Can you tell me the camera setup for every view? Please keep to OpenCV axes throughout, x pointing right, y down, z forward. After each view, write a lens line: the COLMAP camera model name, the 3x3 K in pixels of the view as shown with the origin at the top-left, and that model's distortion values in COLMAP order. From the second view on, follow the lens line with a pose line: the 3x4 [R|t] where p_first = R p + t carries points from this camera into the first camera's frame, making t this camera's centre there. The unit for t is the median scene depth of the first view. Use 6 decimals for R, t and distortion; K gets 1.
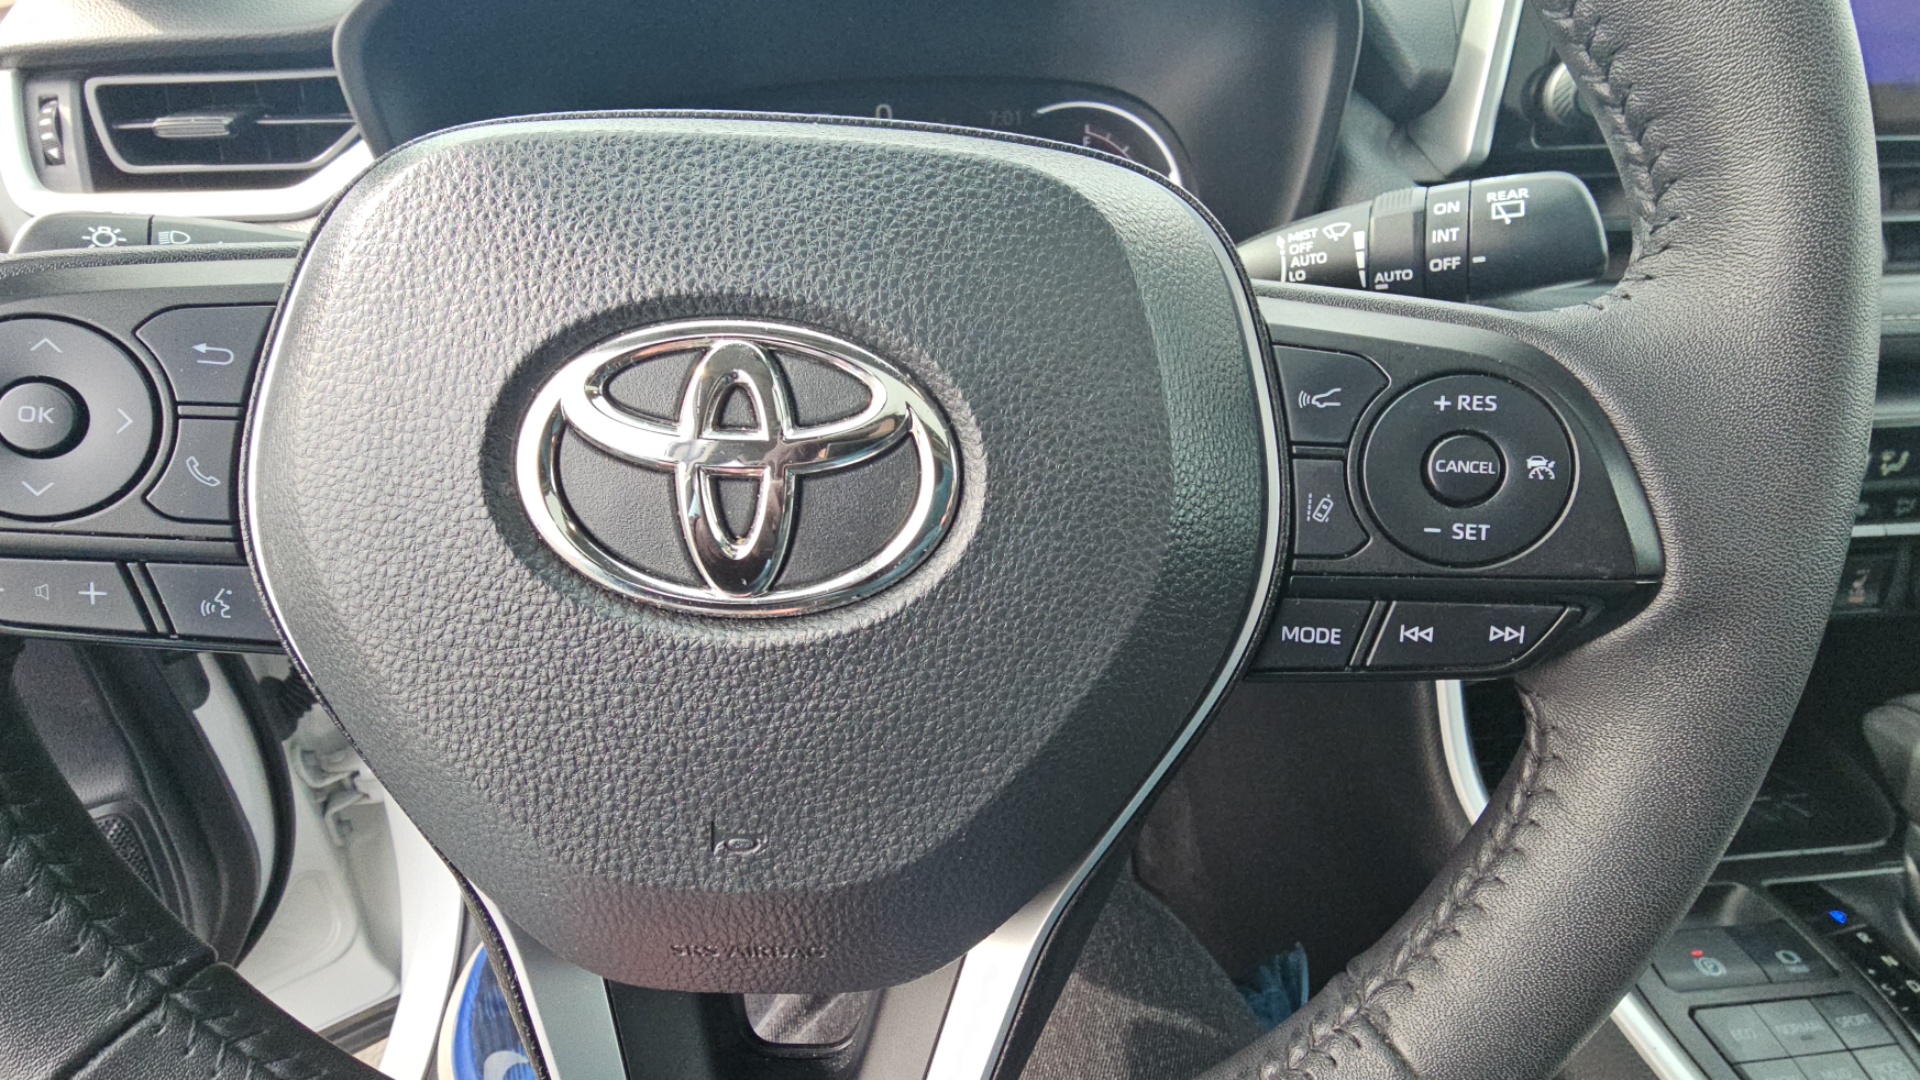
lens RADIAL K [[854.7, 0, 978.4], [0, 854.7, 540.7], [0, 0, 1]] dist [0.008519, -0.006385]
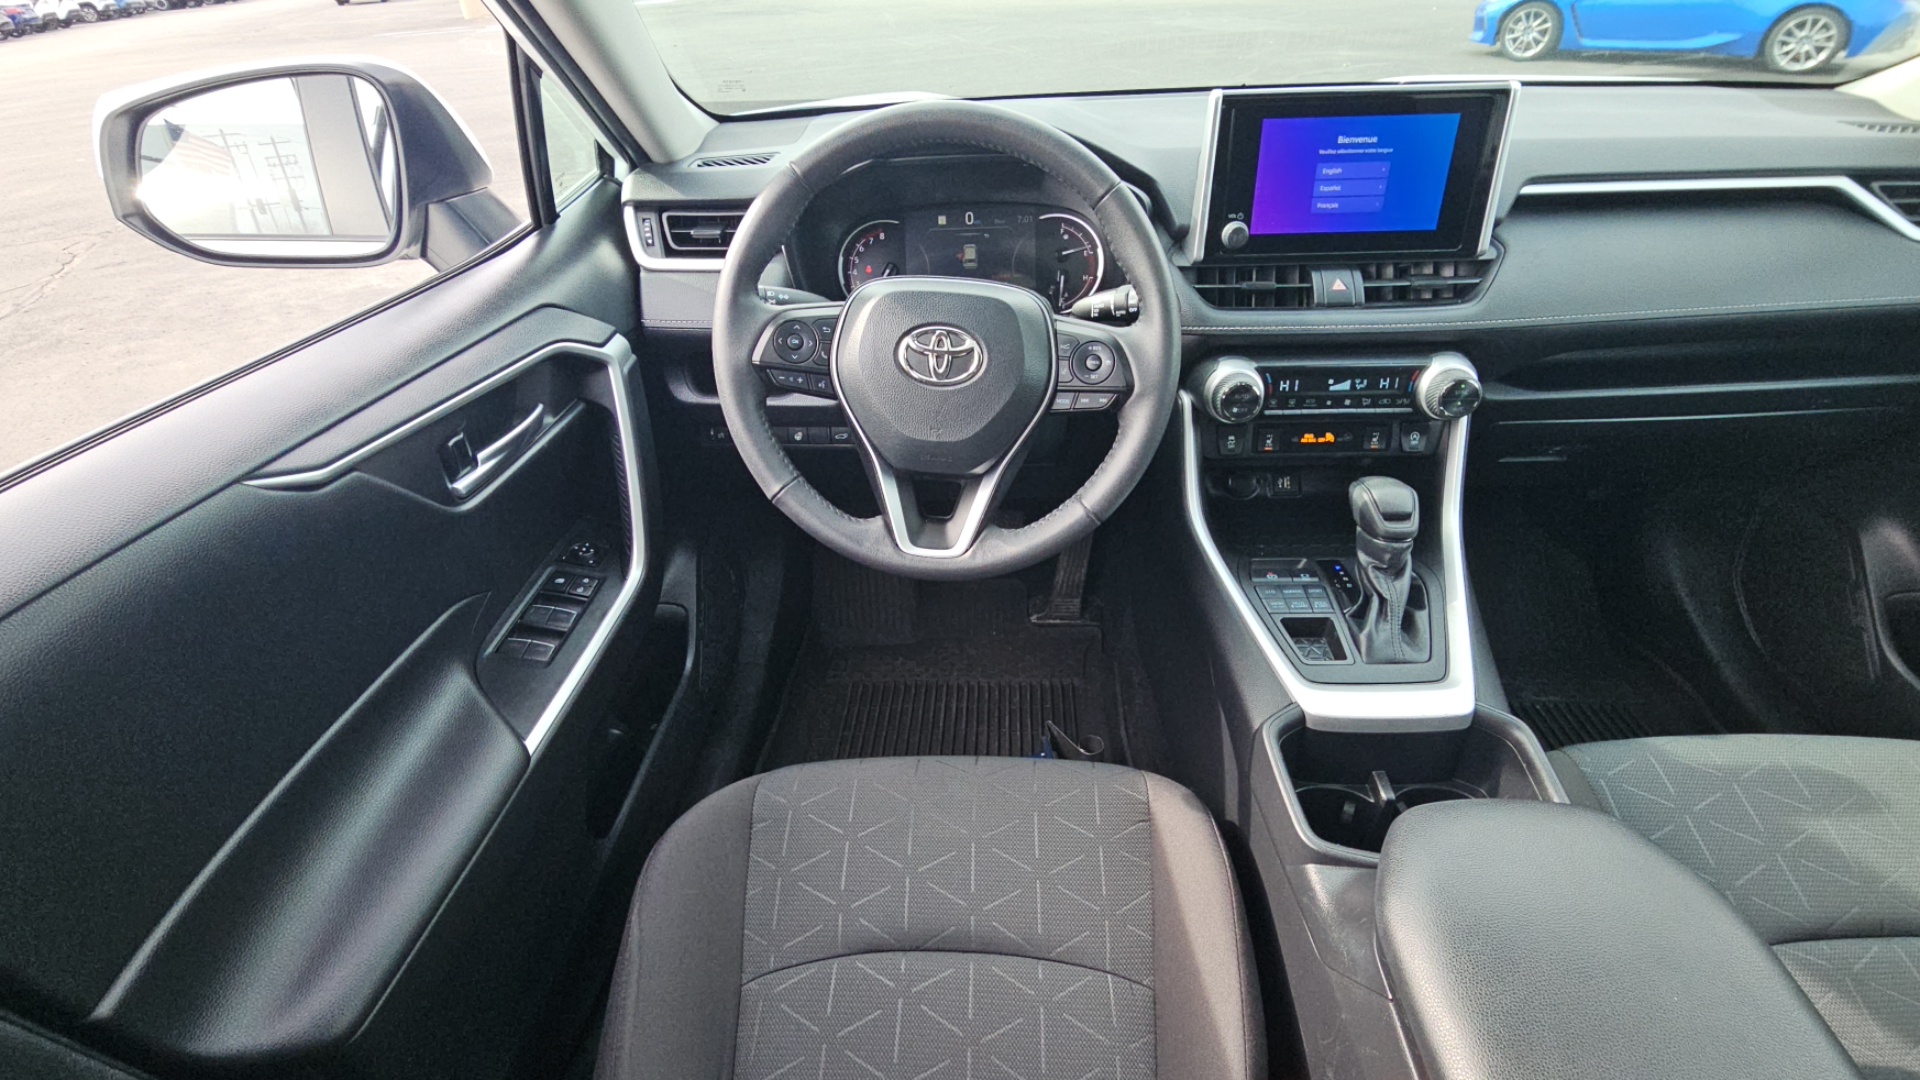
lens RADIAL K [[854.7, 0, 981.6], [0, 854.7, 544.0], [0, 0, 1]] dist [0.008519, -0.006385]
pose [[0.996619, 0.045388, -0.068493, 0.149235], [-0.042083, 0.997914, 0.048954, 0.310833], [0.070572, -0.045906, 0.996450, -1.656854]]
